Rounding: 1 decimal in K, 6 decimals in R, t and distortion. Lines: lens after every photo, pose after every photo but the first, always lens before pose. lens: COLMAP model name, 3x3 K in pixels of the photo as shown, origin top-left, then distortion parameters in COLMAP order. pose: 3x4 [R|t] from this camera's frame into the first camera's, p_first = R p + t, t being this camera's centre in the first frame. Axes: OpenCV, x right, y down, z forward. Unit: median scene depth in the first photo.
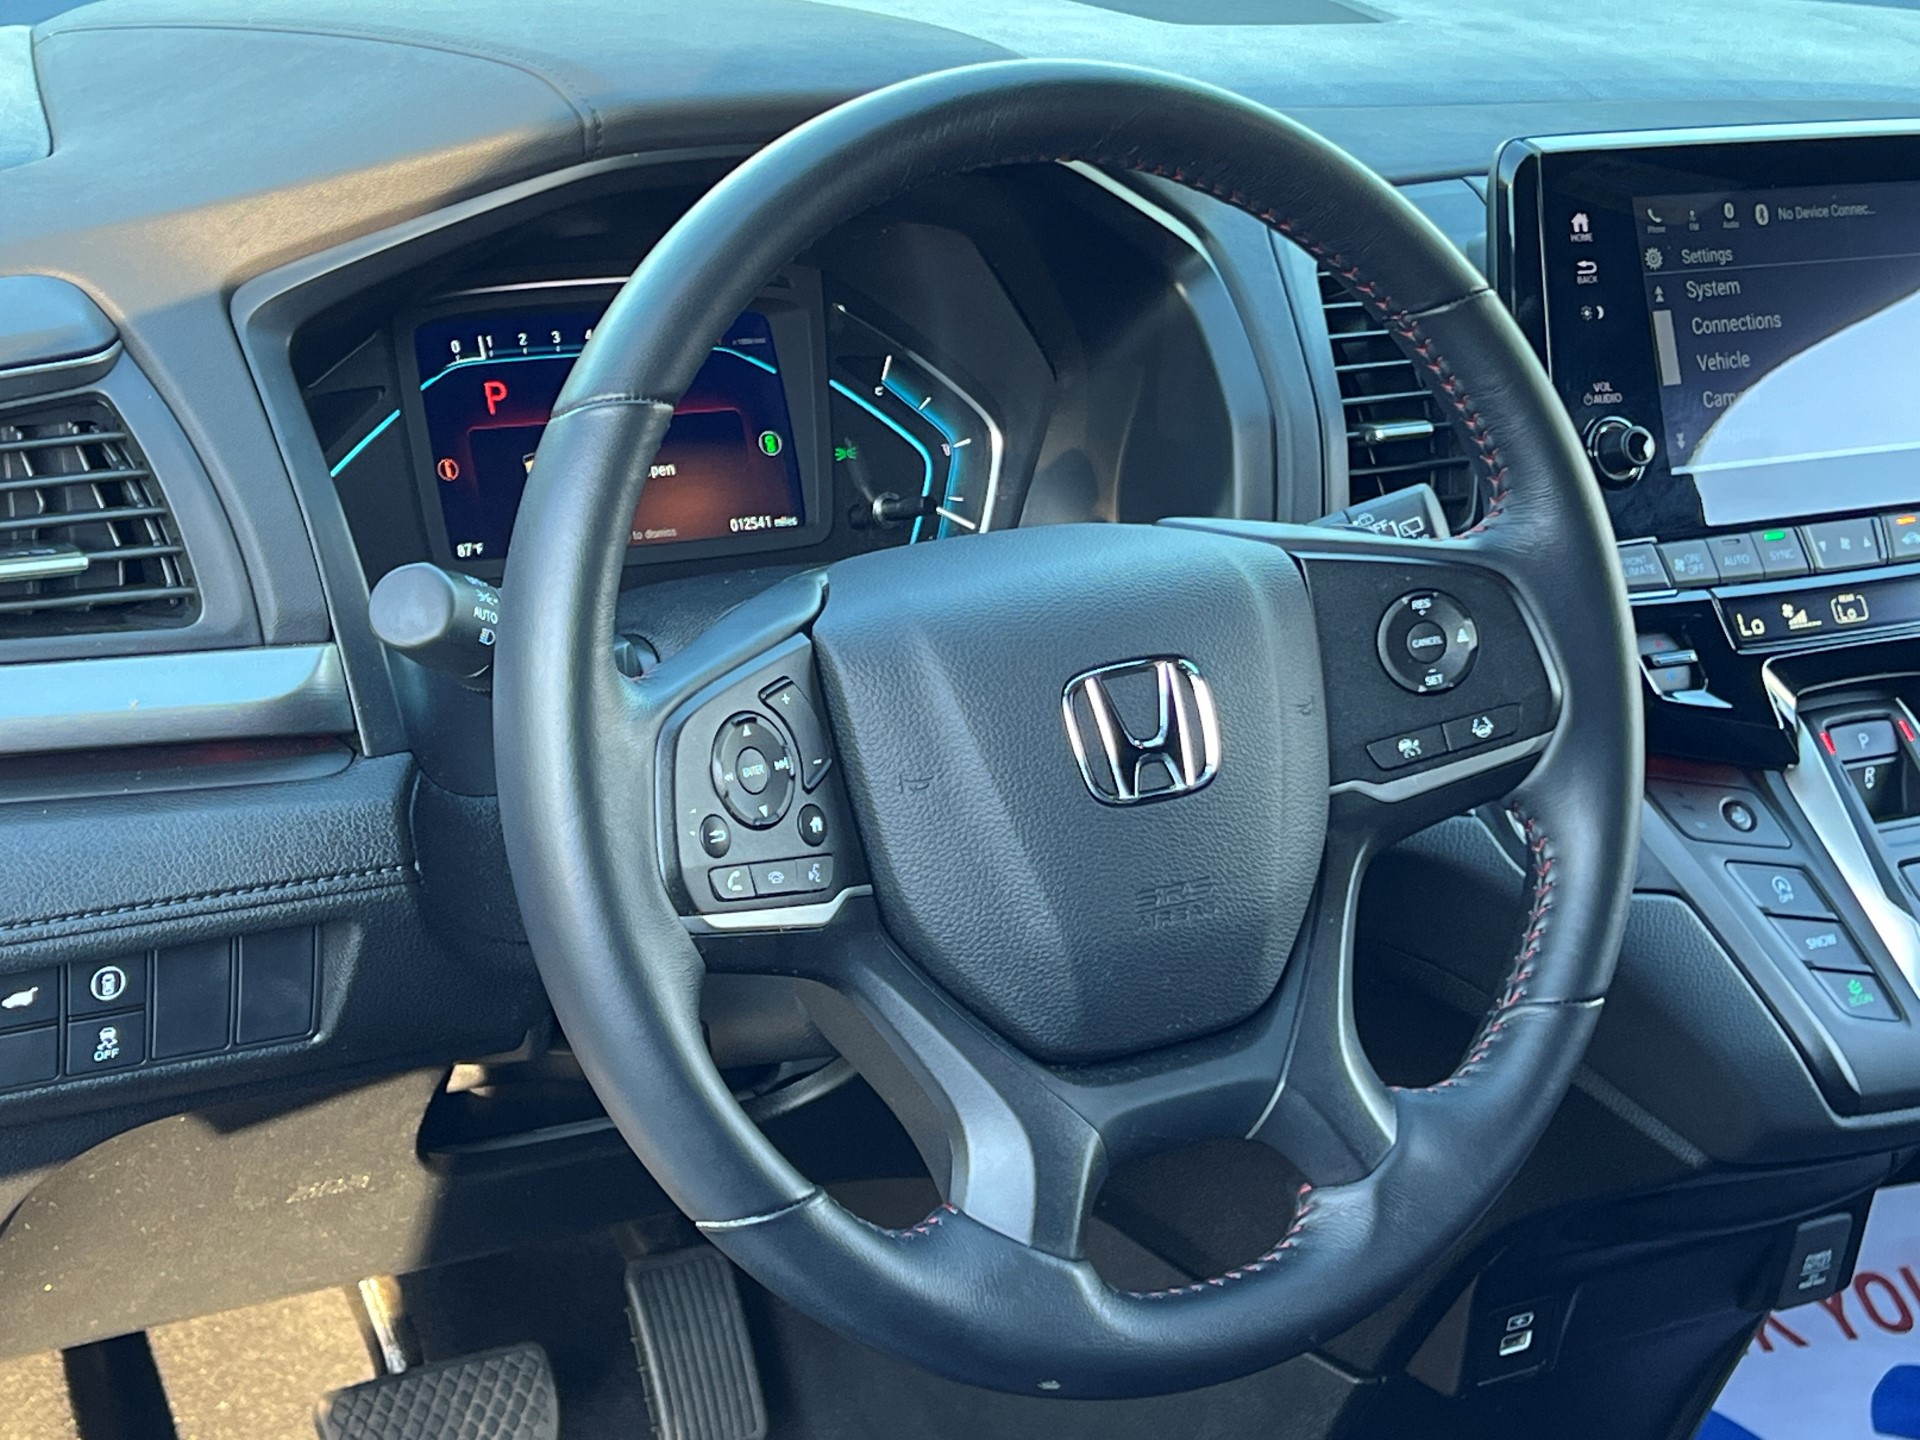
lens RADIAL K [[3651.8, 0, 960.0], [0, 3651.8, 731.1], [0, 0, 1]] dist [0.094266, 0.000000]
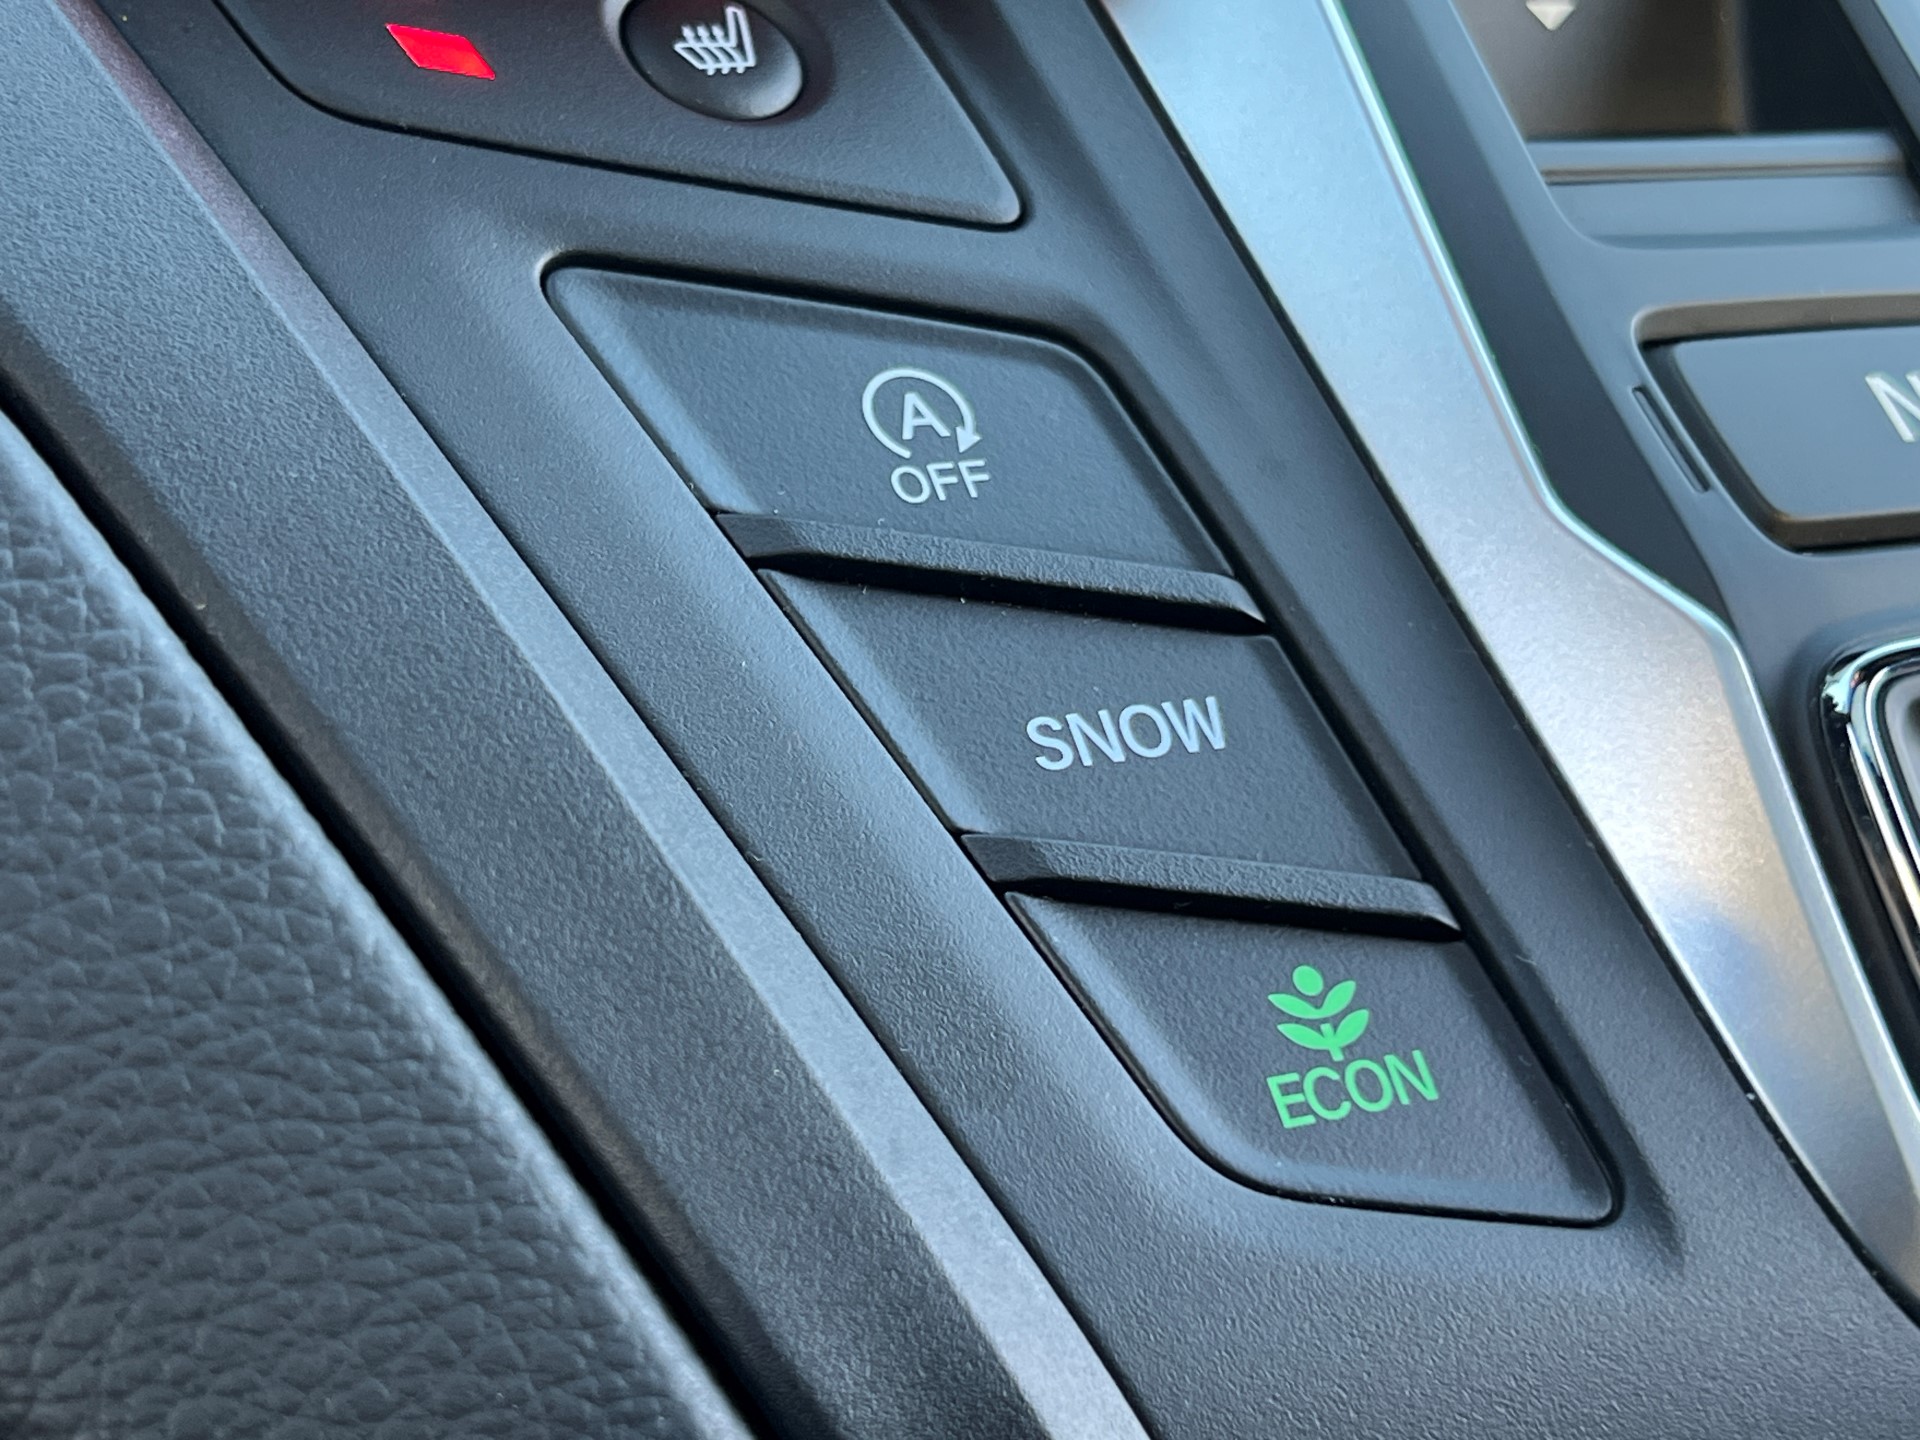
lens RADIAL K [[3269.7, 0, 954.0], [0, 3269.7, 724.4], [0, 0, 1]] dist [0.154929, 0.000000]
pose [[0.997767, -0.010685, -0.065934, 0.235751], [0.008010, 0.999140, -0.040693, 0.062631], [0.066312, 0.040074, 0.996994, 0.850721]]
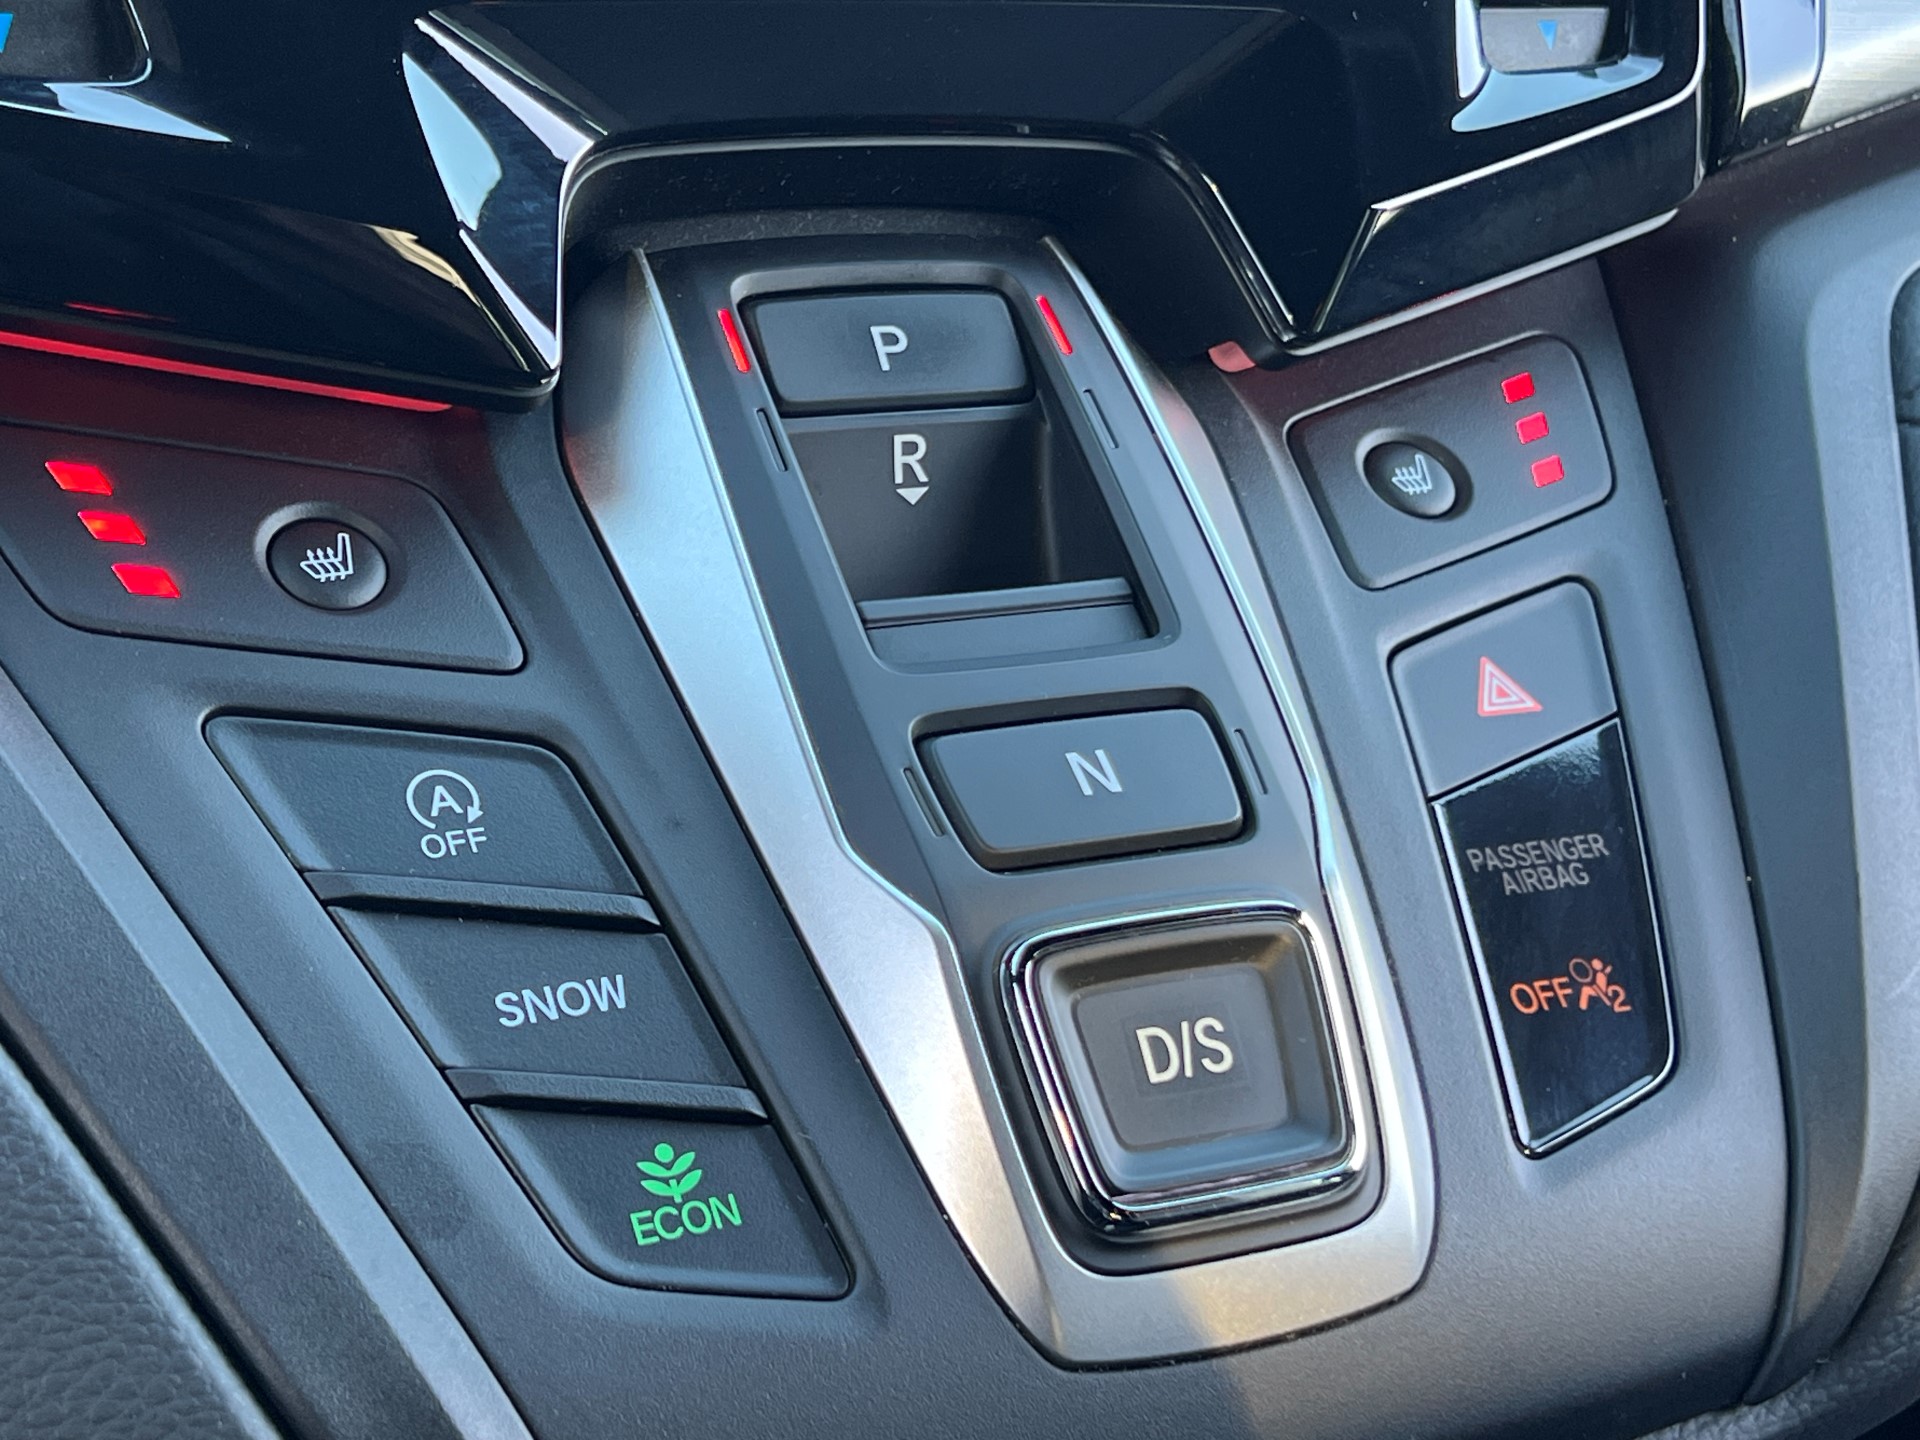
lens RADIAL K [[3108.4, 0, 878.2], [0, 3108.4, 764.3], [0, 0, 1]] dist [0.103620, 0.000000]
pose [[0.995429, -0.023874, -0.092476, 0.278247], [0.019624, 0.998721, -0.046598, 0.050936], [0.093470, 0.044570, 0.994624, 0.772670]]
